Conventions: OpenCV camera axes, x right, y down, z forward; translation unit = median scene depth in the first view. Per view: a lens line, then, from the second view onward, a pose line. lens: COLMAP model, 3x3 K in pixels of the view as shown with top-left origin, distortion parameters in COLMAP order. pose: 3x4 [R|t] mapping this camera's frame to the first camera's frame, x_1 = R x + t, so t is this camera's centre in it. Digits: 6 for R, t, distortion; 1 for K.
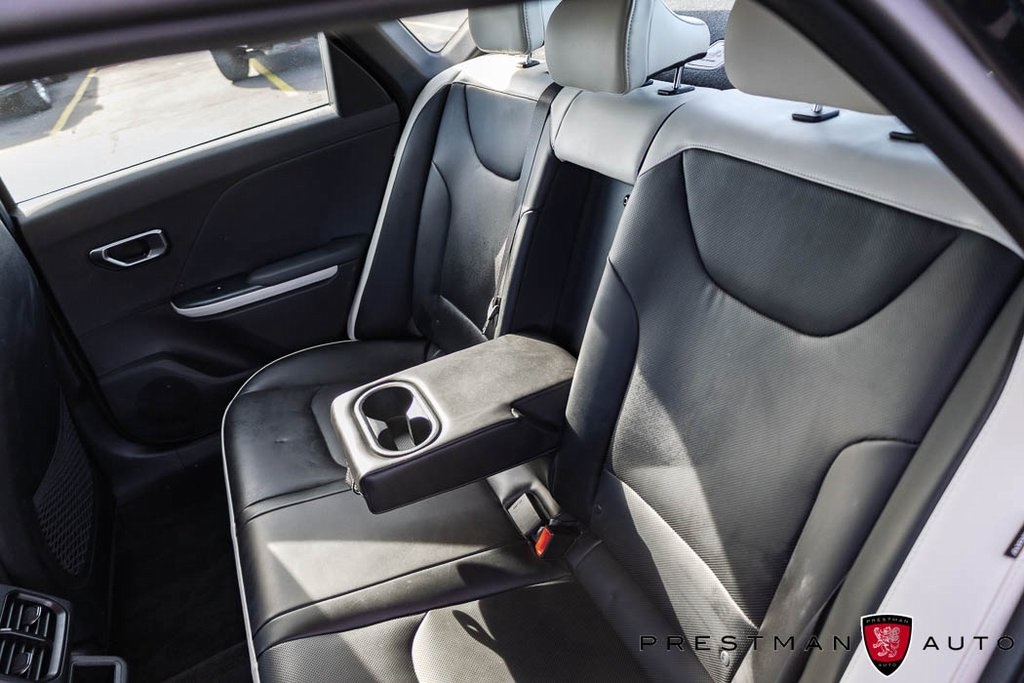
lens RADIAL K [[660.7, 0, 512.0], [0, 660.7, 341.5], [0, 0, 1]] dist [0.001294, 0.002041]
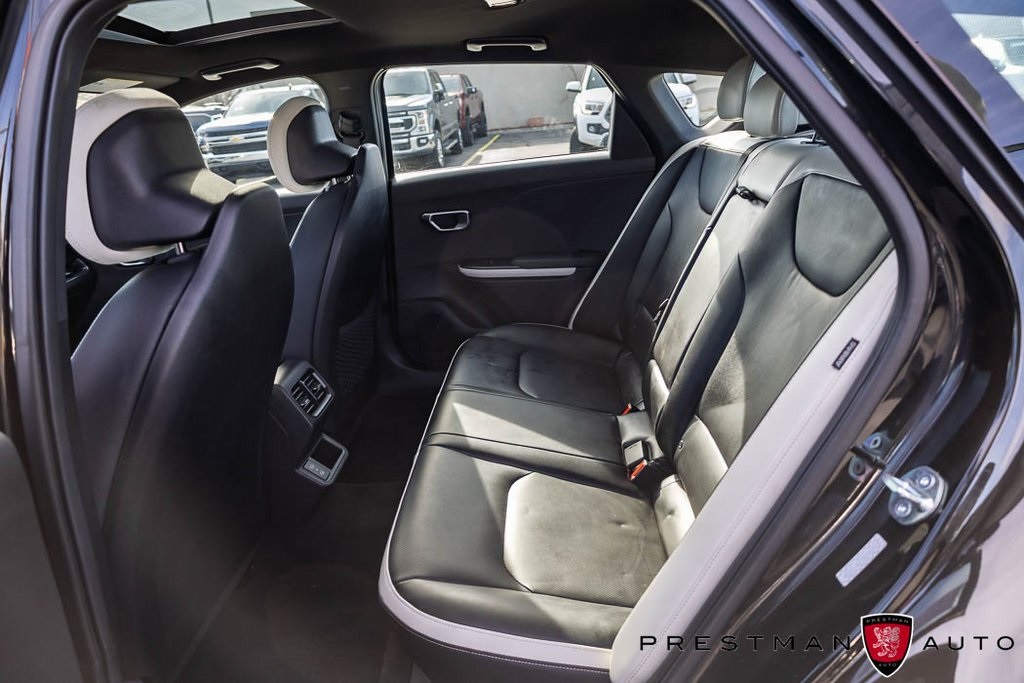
lens RADIAL K [[660.7, 0, 512.0], [0, 660.7, 341.5], [0, 0, 1]] dist [0.001294, 0.002041]
pose [[0.873151, 0.268572, -0.406788, 0.266912], [-0.331400, 0.939058, -0.091343, 0.250911], [0.357465, 0.214566, 0.908944, -0.264947]]
